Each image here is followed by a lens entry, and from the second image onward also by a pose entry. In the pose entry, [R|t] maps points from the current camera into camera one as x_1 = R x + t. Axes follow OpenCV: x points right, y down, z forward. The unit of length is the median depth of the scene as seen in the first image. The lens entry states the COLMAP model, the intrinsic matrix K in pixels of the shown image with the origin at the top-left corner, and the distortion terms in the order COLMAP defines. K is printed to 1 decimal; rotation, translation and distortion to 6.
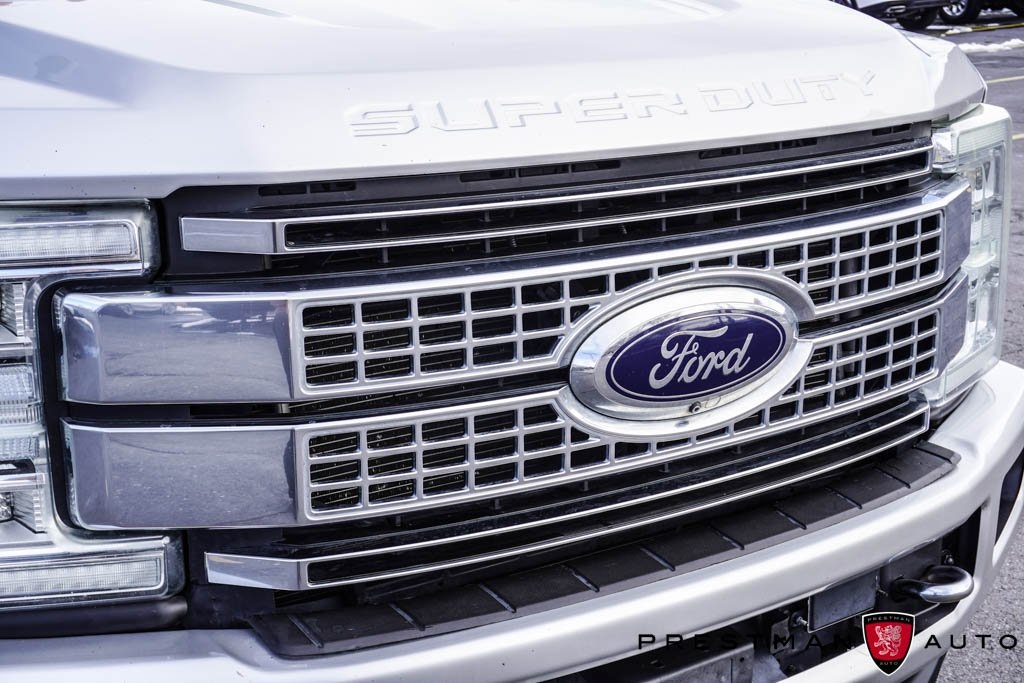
lens RADIAL K [[1594.4, 0, 511.3], [0, 1594.4, 334.2], [0, 0, 1]] dist [-0.088877, 0.000000]
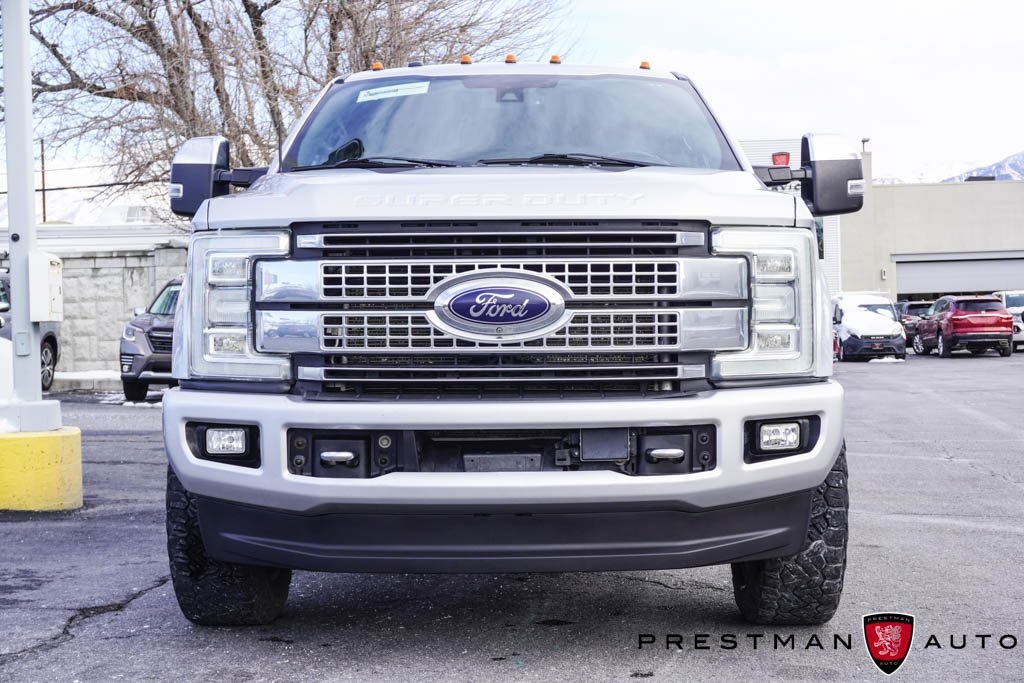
lens RADIAL K [[1625.7, 0, 512.1], [0, 1625.7, 343.1], [0, 0, 1]] dist [-0.014055, 0.000000]
pose [[0.814344, 0.024187, -0.579878, 1.556128], [-0.140231, 0.977728, -0.156150, 0.446915], [0.563187, 0.208477, 0.799599, -0.884454]]
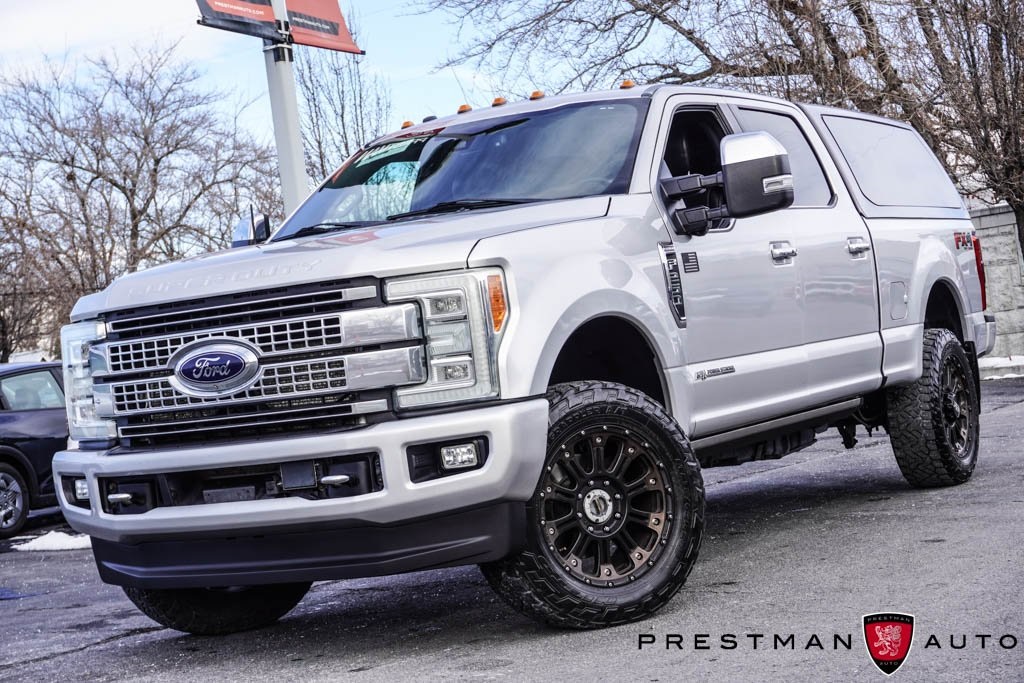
lens RADIAL K [[1883.8, 0, 511.8], [0, 1883.8, 337.2], [0, 0, 1]] dist [0.069196, 0.000000]
pose [[0.441976, -0.034288, -0.896371, 3.474739], [-0.097839, 0.991465, -0.086167, 0.203238], [0.891675, 0.125783, 0.434849, 0.021766]]
